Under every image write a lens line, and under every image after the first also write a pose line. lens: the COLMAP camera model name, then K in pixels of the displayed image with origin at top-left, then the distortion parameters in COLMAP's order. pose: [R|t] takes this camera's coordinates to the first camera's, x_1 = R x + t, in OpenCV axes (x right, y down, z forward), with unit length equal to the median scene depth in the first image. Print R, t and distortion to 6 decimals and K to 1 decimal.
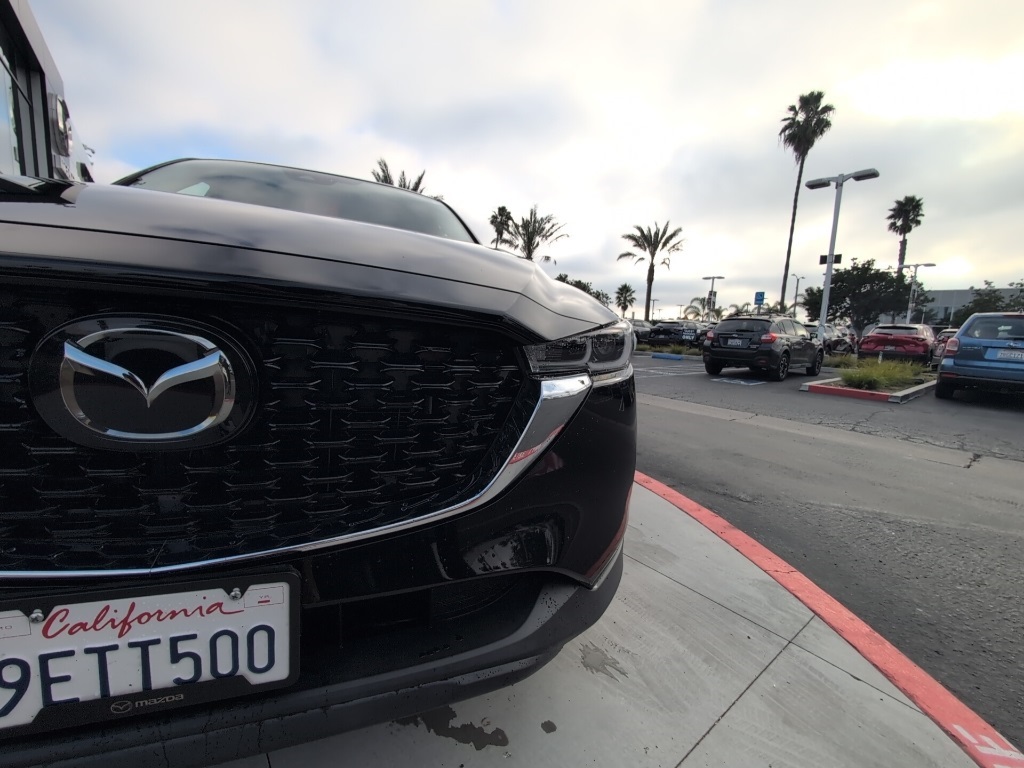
lens RADIAL K [[434.9, 0, 515.9], [0, 434.9, 382.2], [0, 0, 1]] dist [0.000393, -0.000003]
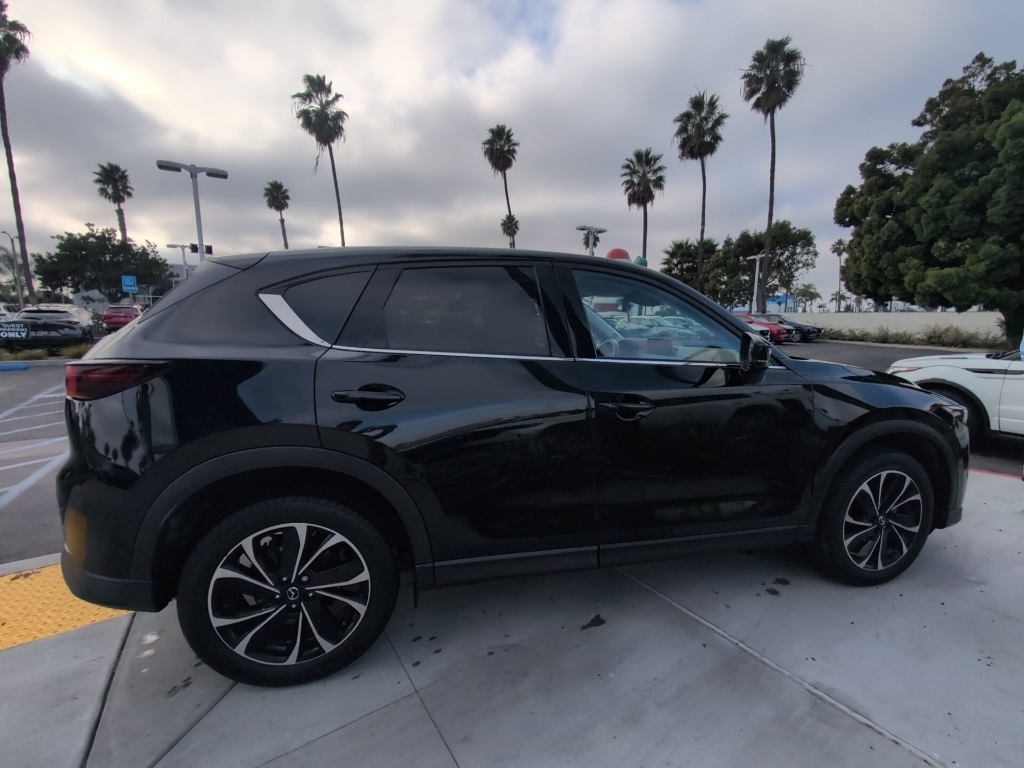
lens RADIAL K [[434.9, 0, 515.9], [0, 434.9, 382.2], [0, 0, 1]] dist [0.000393, -0.000003]
pose [[0.082210, -0.196128, 0.977126, -0.152180], [0.120514, 0.975207, 0.185603, -0.042978], [-0.989302, 0.102499, 0.103808, 0.107480]]
